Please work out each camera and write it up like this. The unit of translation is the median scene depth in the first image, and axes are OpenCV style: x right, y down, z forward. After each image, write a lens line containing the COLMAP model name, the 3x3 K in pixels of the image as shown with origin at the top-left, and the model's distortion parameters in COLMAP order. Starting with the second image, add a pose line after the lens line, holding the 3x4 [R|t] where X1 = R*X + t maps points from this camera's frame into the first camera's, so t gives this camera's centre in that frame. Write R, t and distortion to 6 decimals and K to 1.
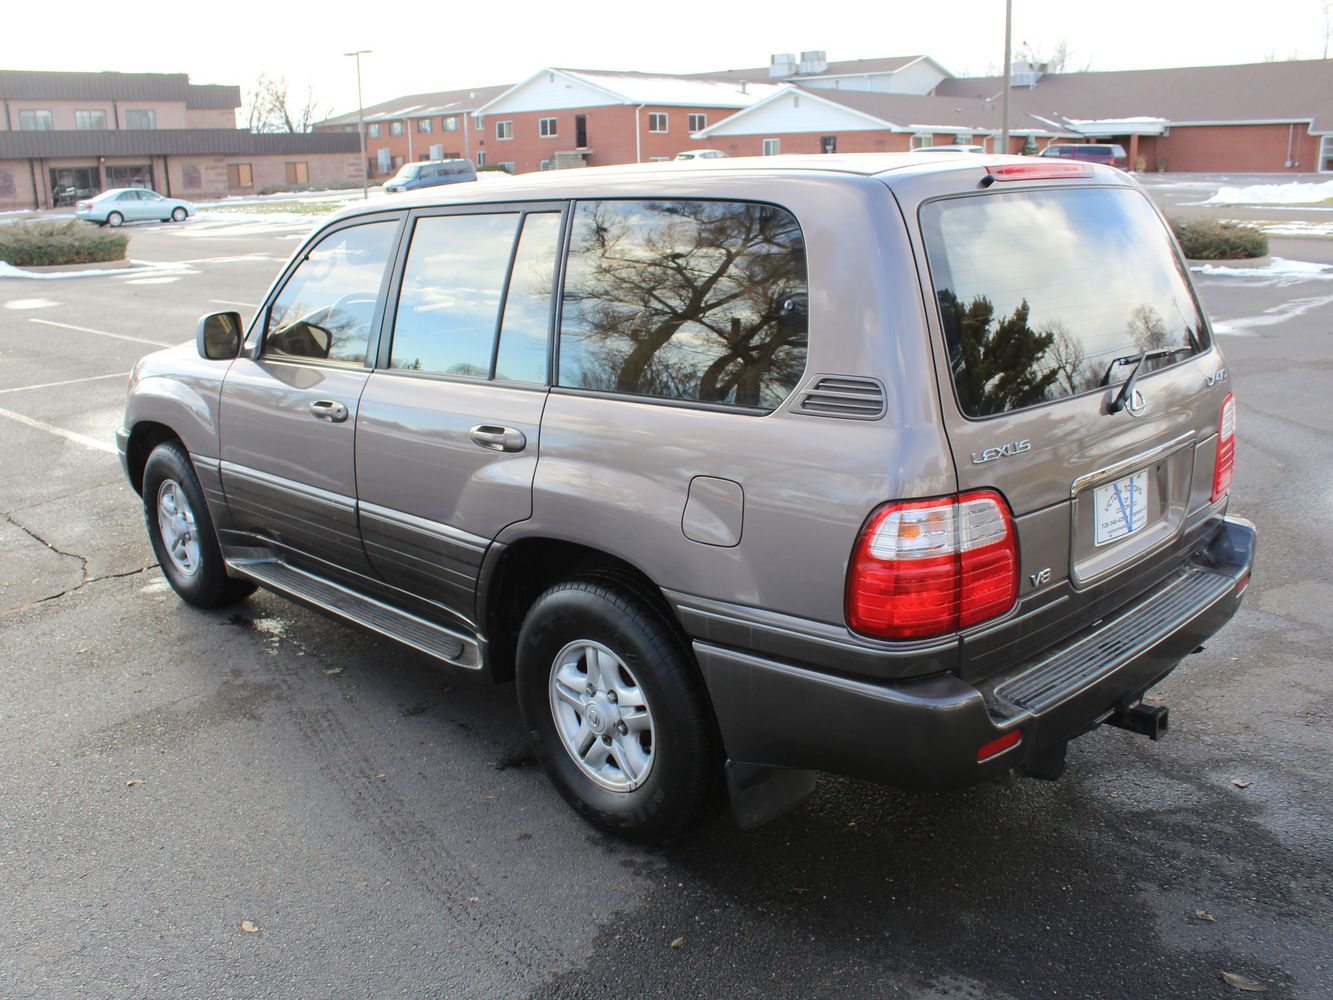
lens RADIAL K [[1264.8, 0, 667.9], [0, 1264.8, 496.9], [0, 0, 1]] dist [-0.178105, 0.168943]
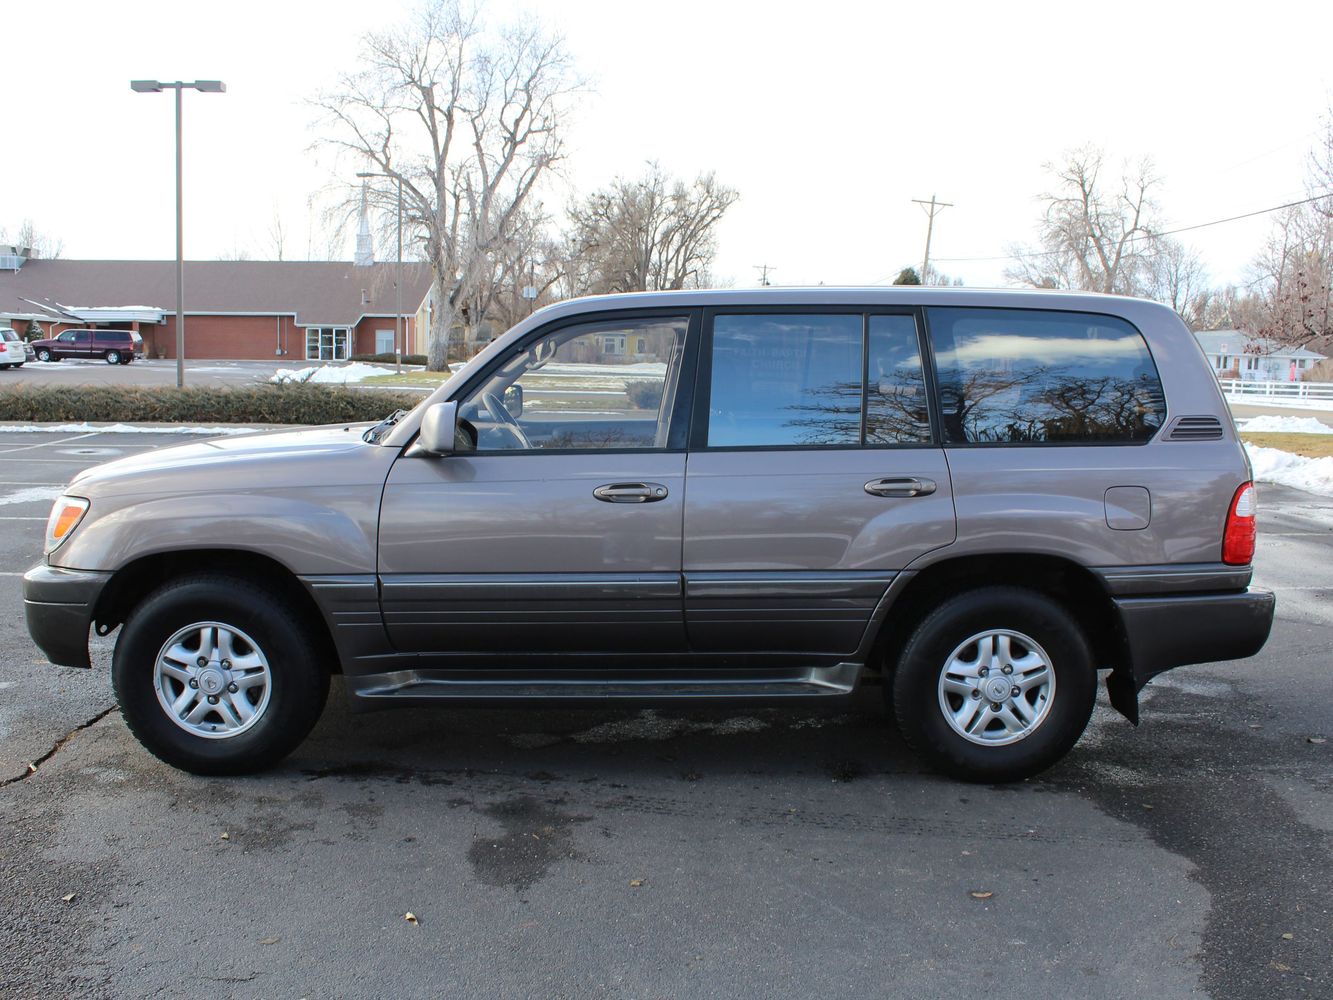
lens RADIAL K [[1261.2, 0, 664.1], [0, 1261.2, 501.2], [0, 0, 1]] dist [-0.175332, 0.163968]
pose [[0.673882, -0.046660, 0.737364, -1.192471], [0.156098, 0.984467, -0.080363, 0.028937], [-0.722161, 0.169256, 0.670698, 0.326922]]
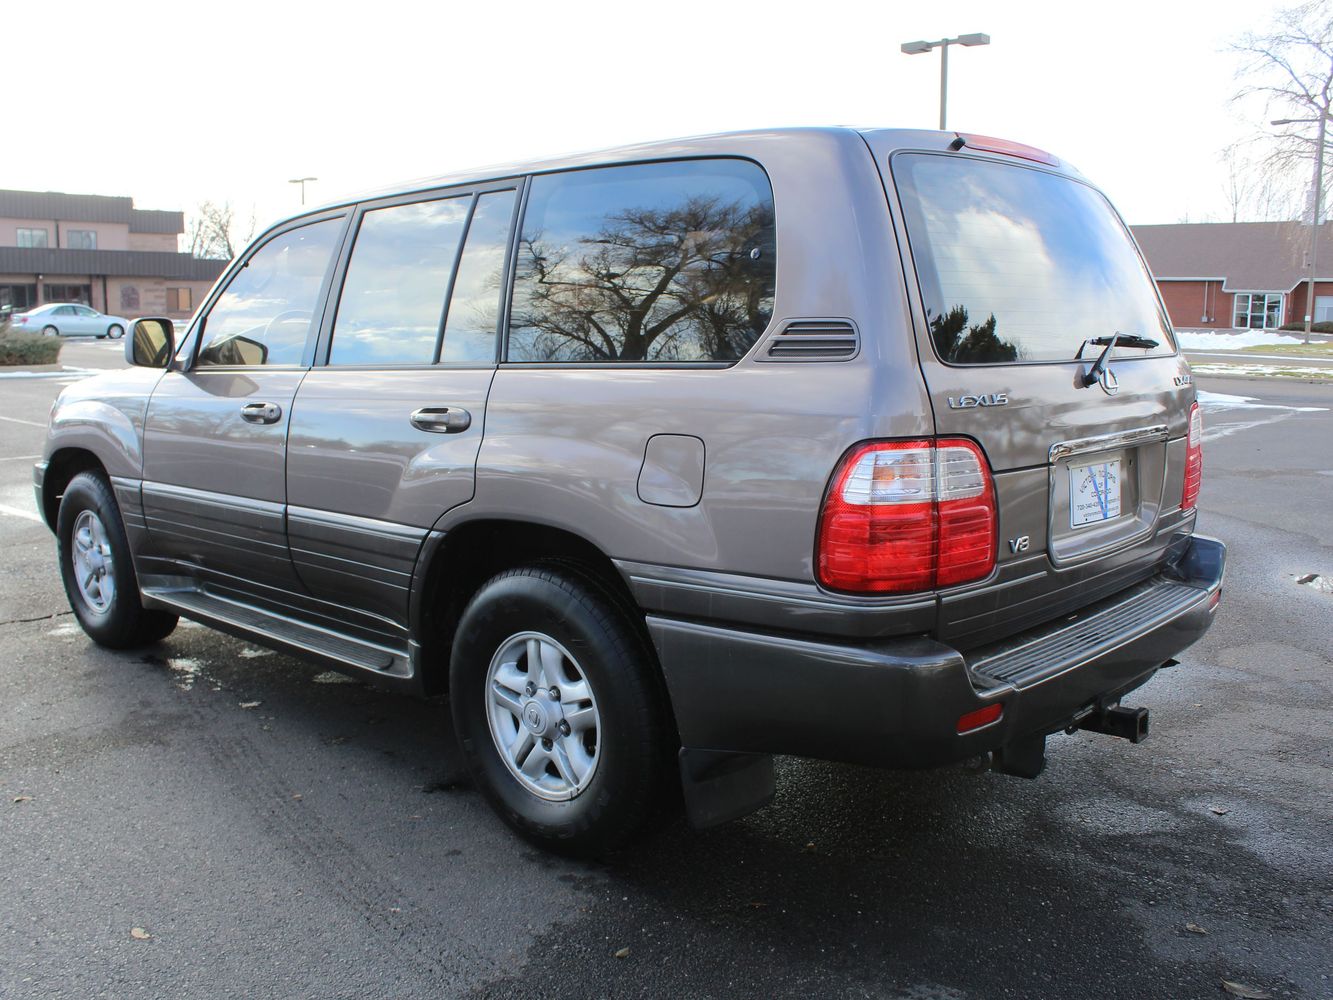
lens RADIAL K [[1261.2, 0, 664.1], [0, 1261.2, 501.2], [0, 0, 1]] dist [-0.175332, 0.163968]
pose [[0.998340, 0.025037, 0.051861, -0.014265], [-0.019002, 0.993328, -0.113744, 0.115005], [-0.054363, 0.112569, 0.992156, 0.062959]]
